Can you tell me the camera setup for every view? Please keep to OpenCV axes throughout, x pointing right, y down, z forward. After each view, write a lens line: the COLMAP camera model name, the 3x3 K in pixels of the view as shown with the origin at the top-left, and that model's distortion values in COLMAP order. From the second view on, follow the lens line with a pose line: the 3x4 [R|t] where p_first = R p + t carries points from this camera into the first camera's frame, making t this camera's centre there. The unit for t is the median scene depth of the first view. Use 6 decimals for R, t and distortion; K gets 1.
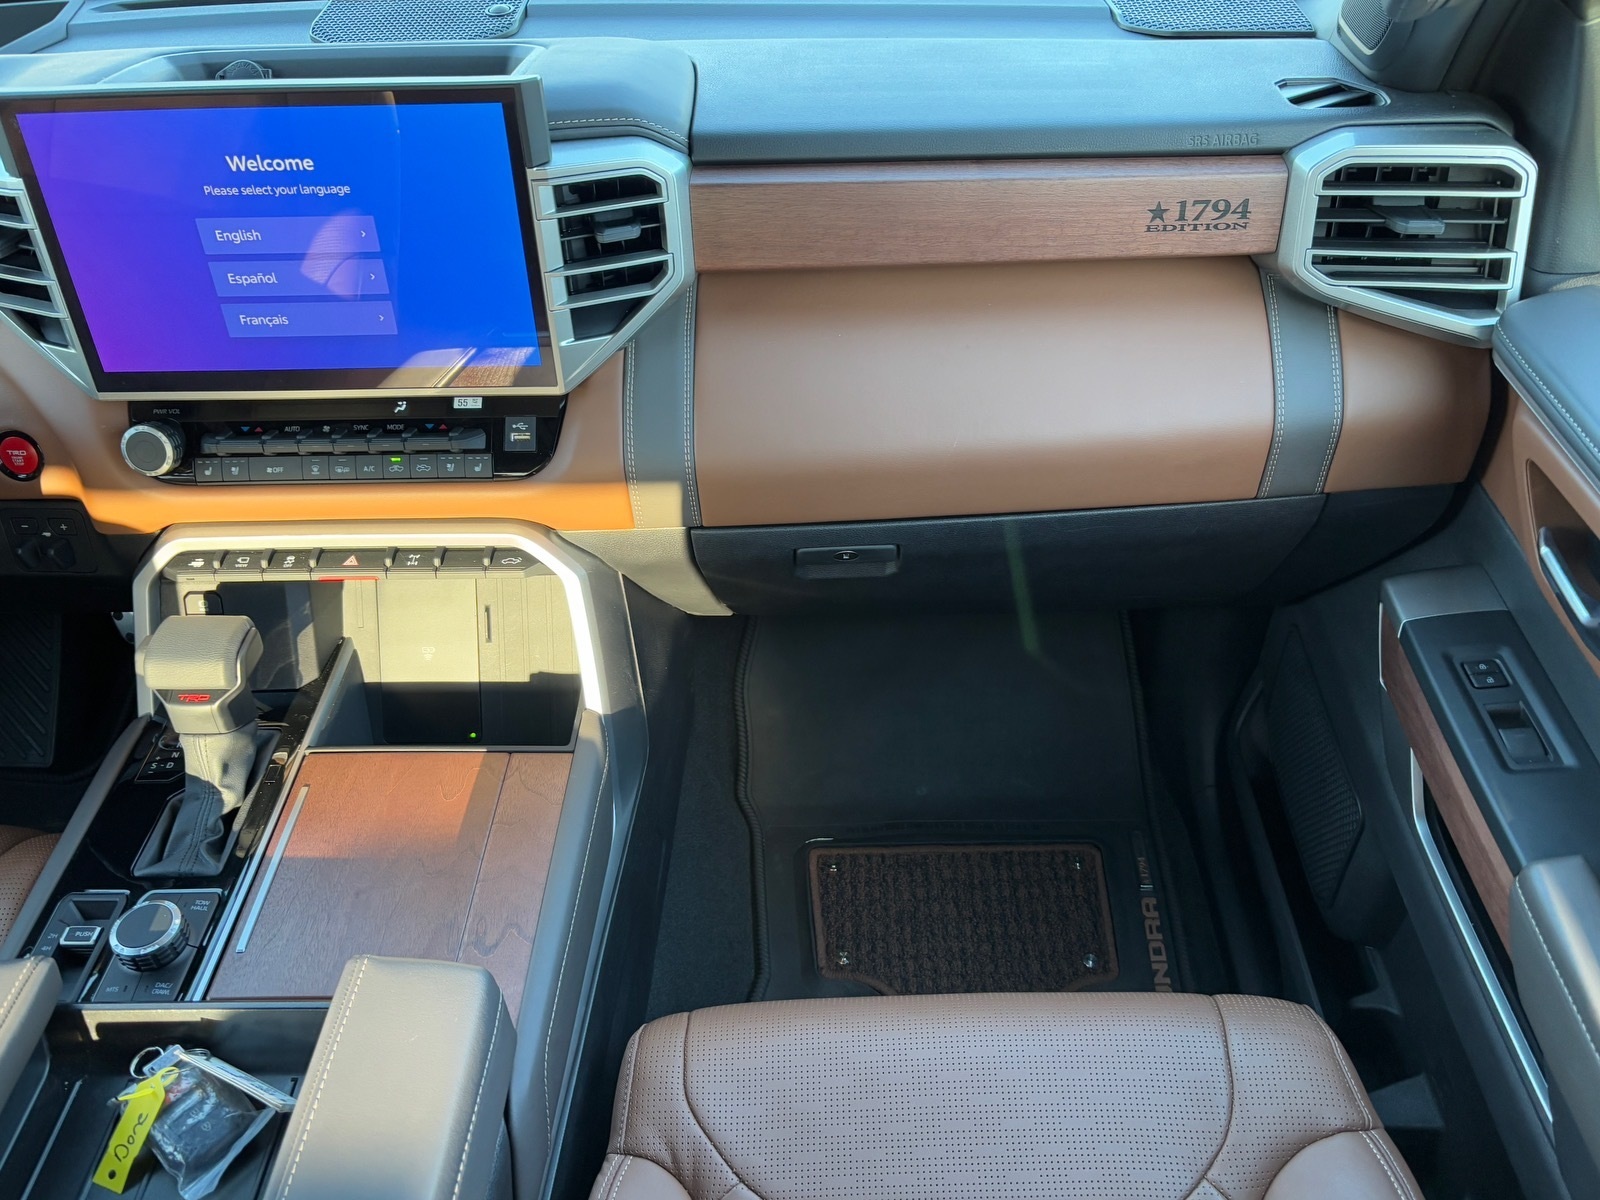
lens RADIAL K [[1296.8, 0, 799.5], [0, 1296.8, 617.5], [0, 0, 1]] dist [0.004771, -0.002571]
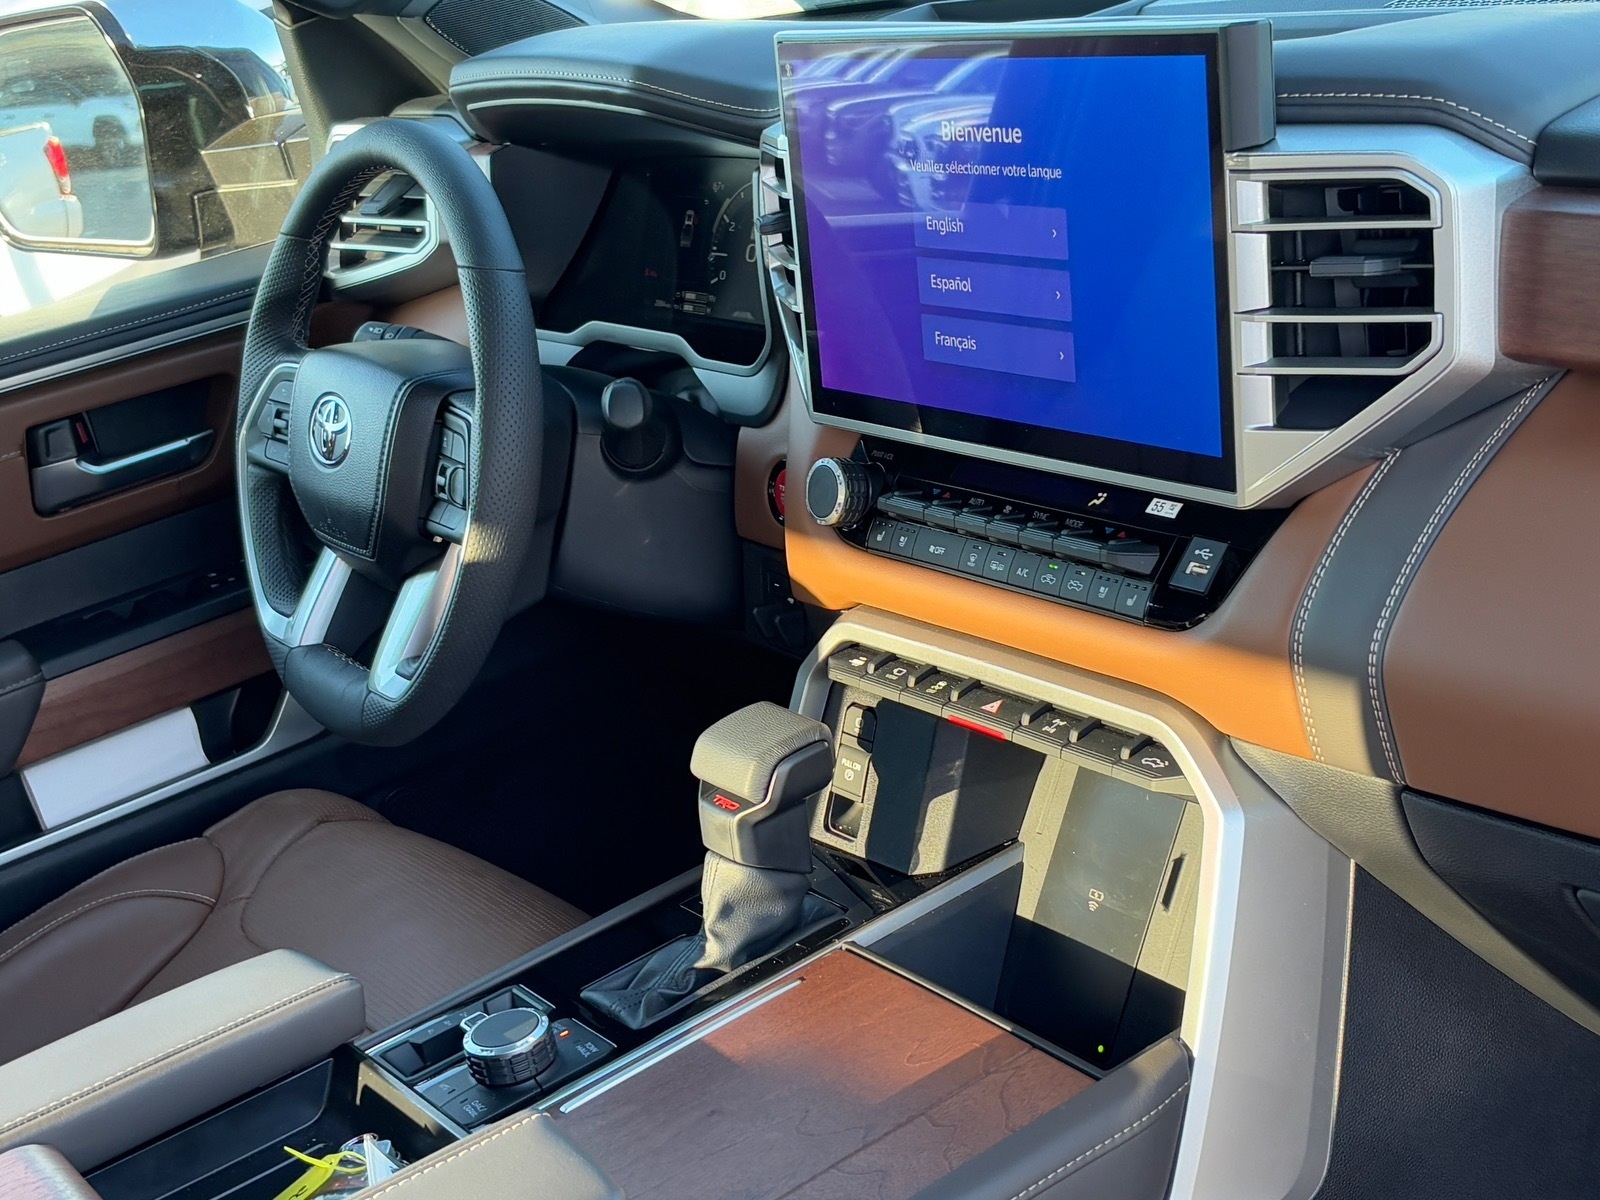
lens RADIAL K [[2399.0, 0, 800.0], [0, 2399.0, 600.0], [0, 0, 1]] dist [0.290478, -1.388959]
pose [[0.593030, 0.196472, -0.780842, 0.614725], [-0.384075, 0.921359, -0.059868, 0.021086], [0.707673, 0.335405, 0.621853, 0.134173]]
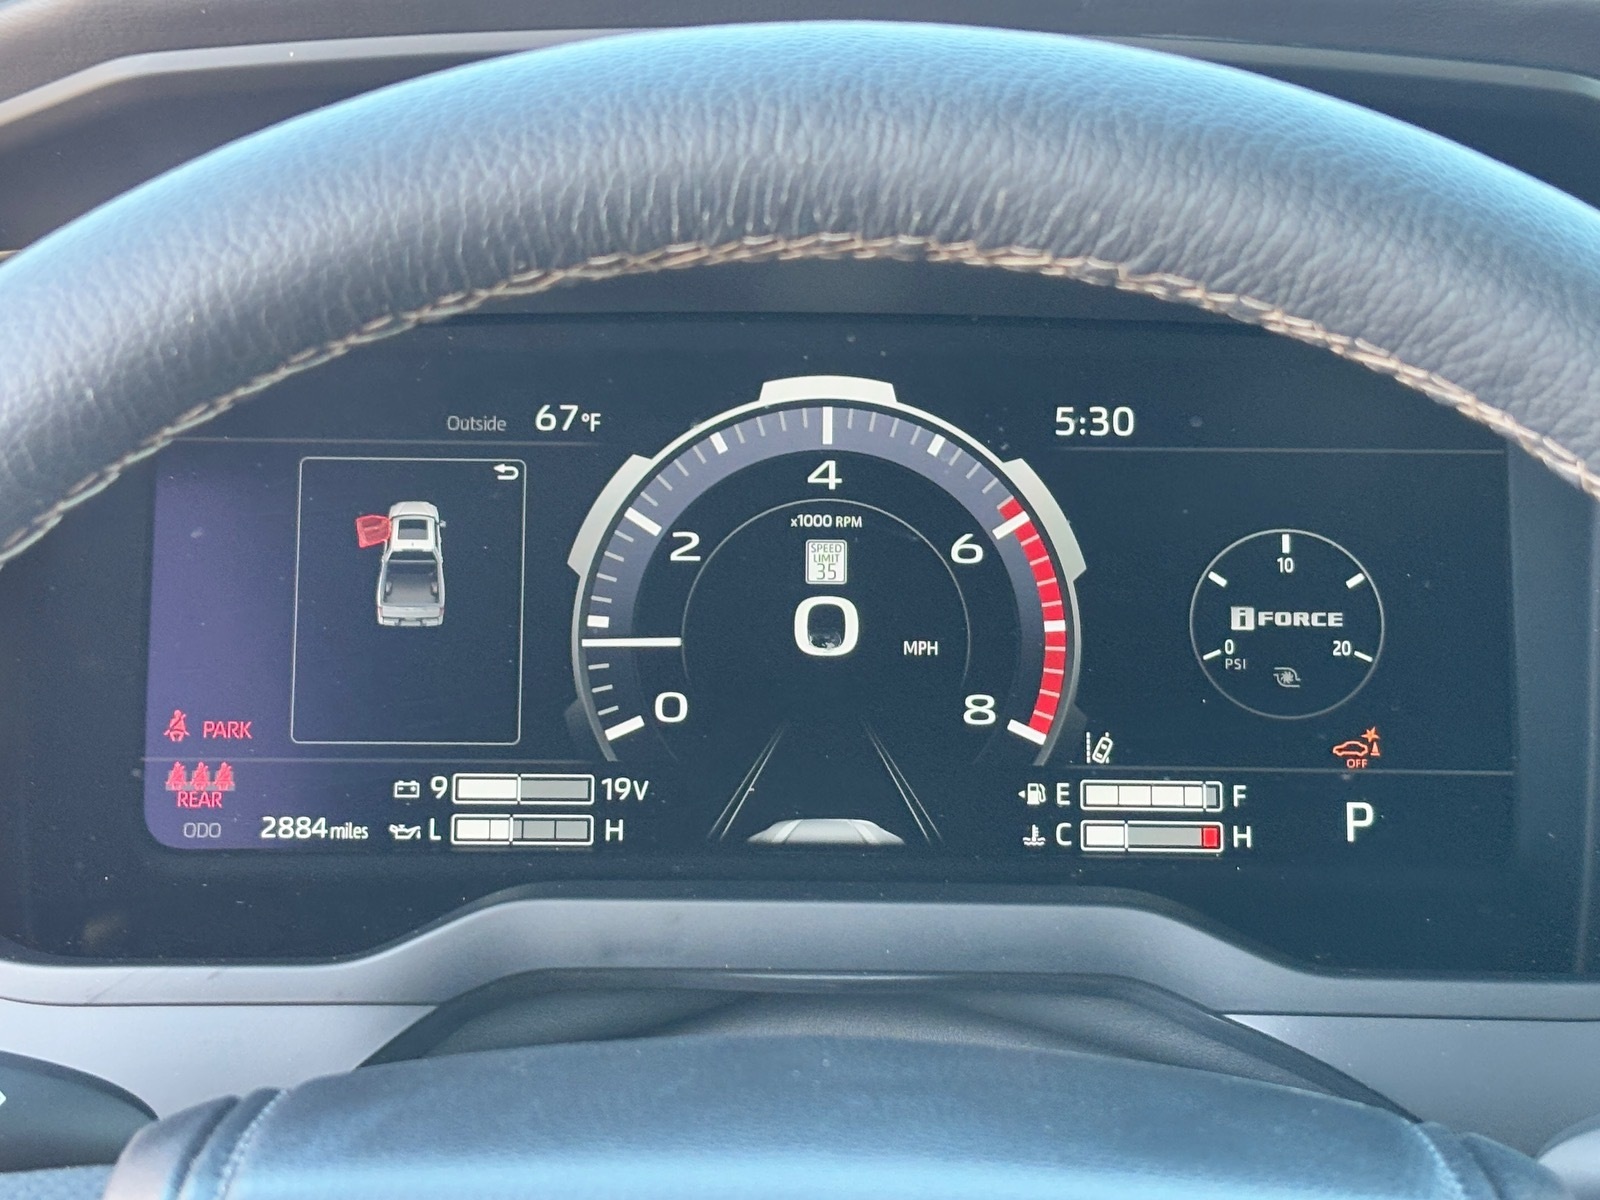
lens RADIAL K [[3358.9, 0, 770.6], [0, 3358.9, 547.9], [0, 0, 1]] dist [0.190989, -0.107707]
pose [[0.998816, 0.037679, 0.030764, -0.904917], [-0.020169, 0.896317, -0.442956, 0.009820], [-0.044264, 0.441811, 0.896016, 0.453202]]
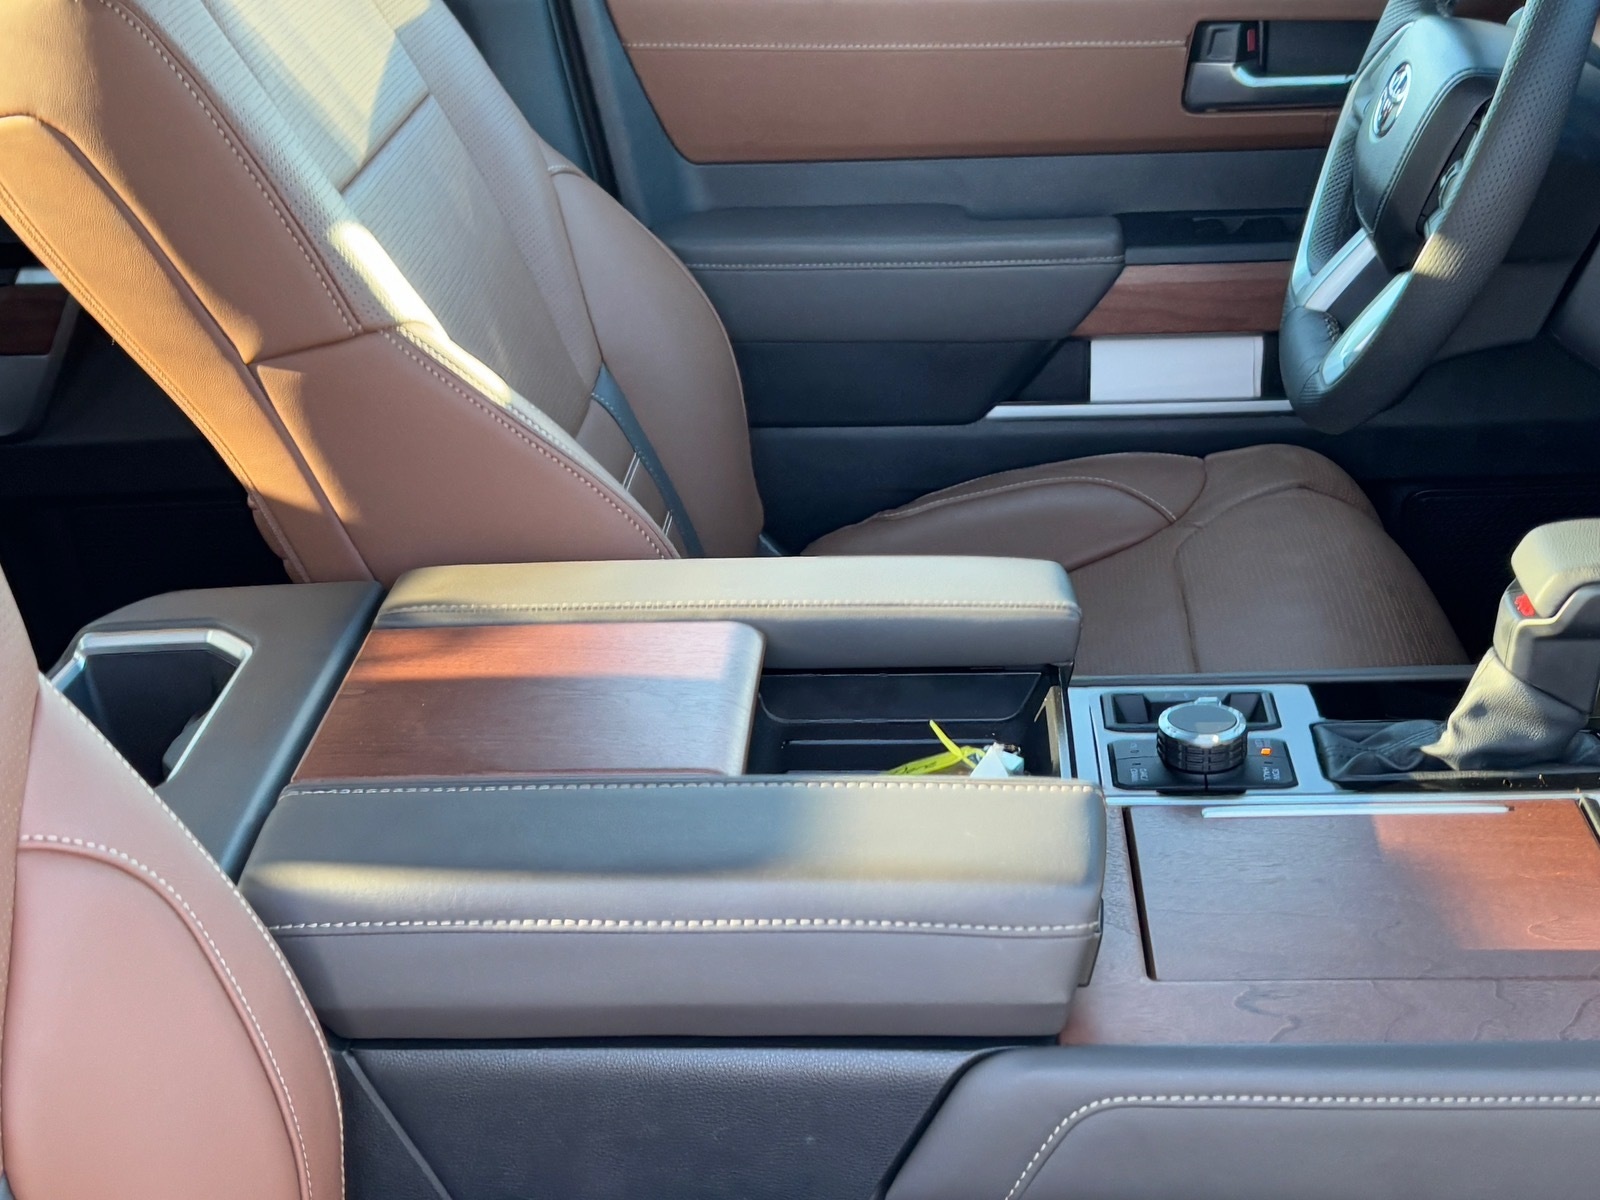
lens RADIAL K [[2399.0, 0, 800.0], [0, 2399.0, 600.0], [0, 0, 1]] dist [0.290478, -1.388959]
pose [[-0.024130, 0.435536, -0.899848, 0.702125], [-0.623191, 0.697265, 0.354195, -0.157632], [0.781697, 0.569324, 0.254597, 0.372821]]
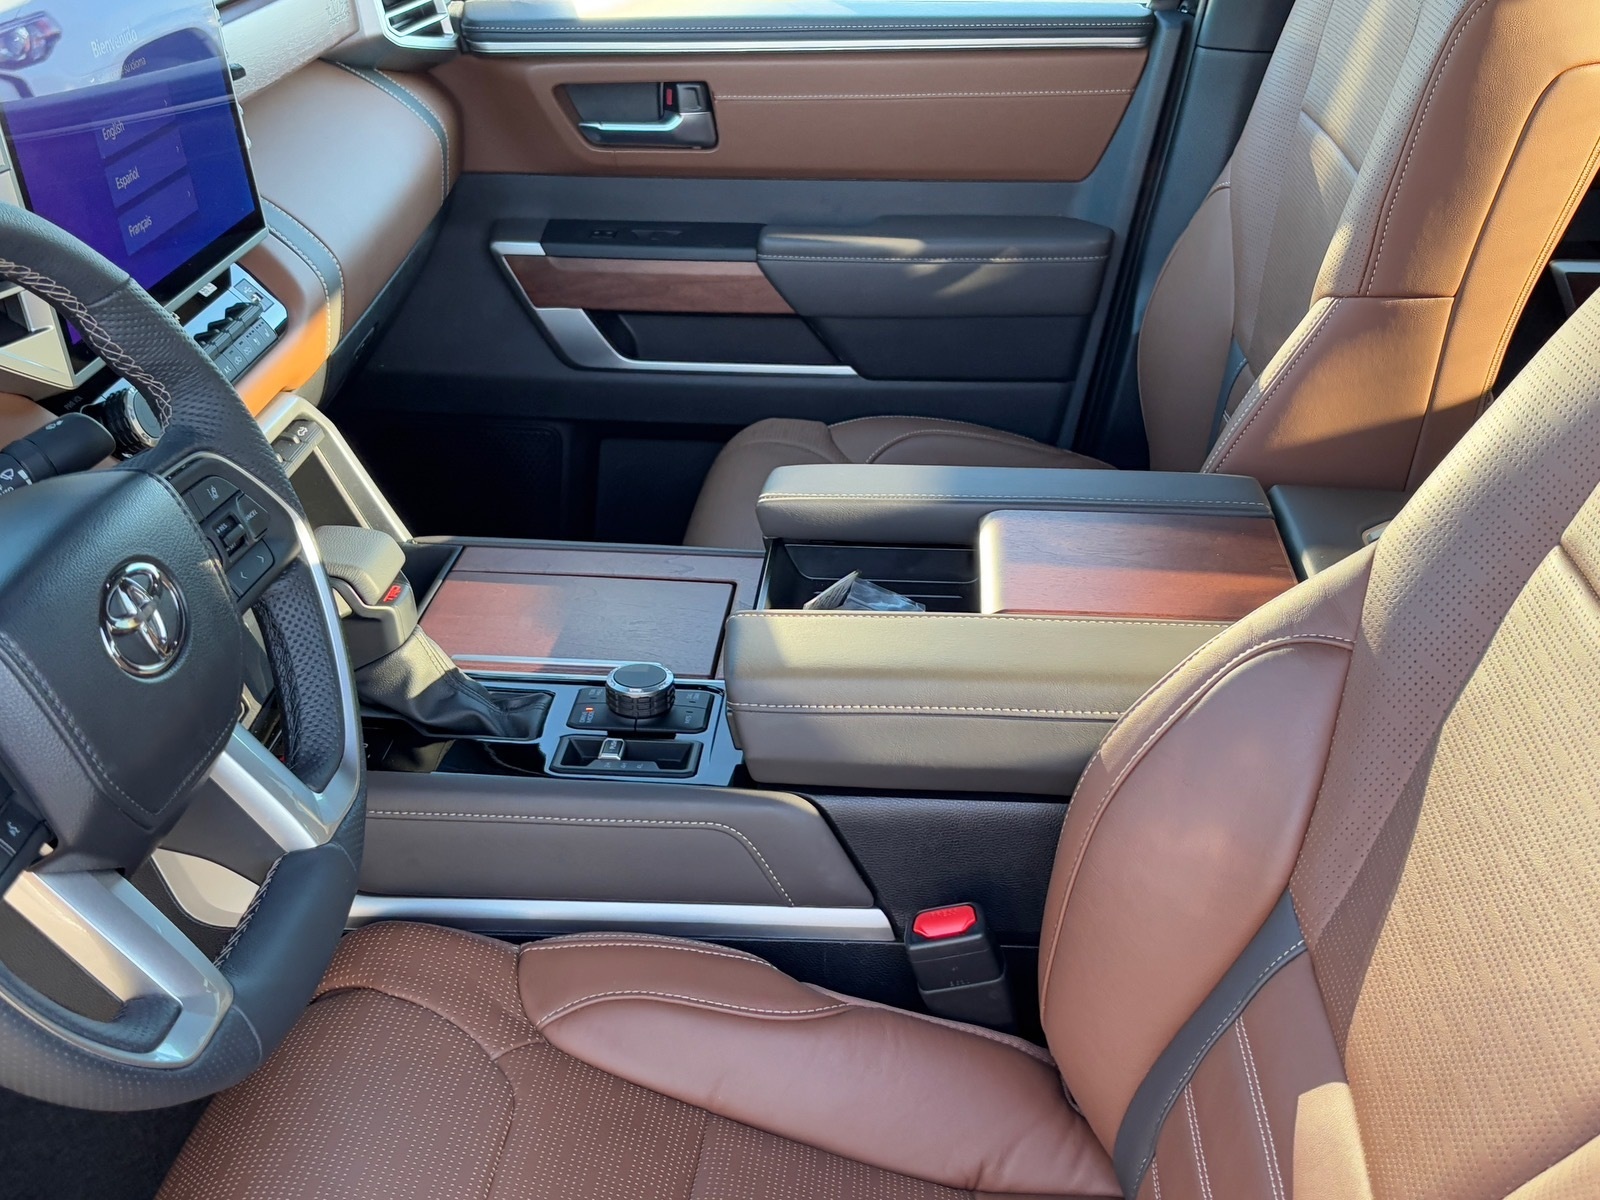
lens RADIAL K [[1862.6, 0, 797.9], [0, 1862.6, 659.1], [0, 0, 1]] dist [0.121156, -0.498486]
pose [[0.045980, -0.426978, 0.903092, -1.632247], [0.650770, 0.698691, 0.297204, -0.107524], [-0.757882, 0.574040, 0.309990, 0.421799]]
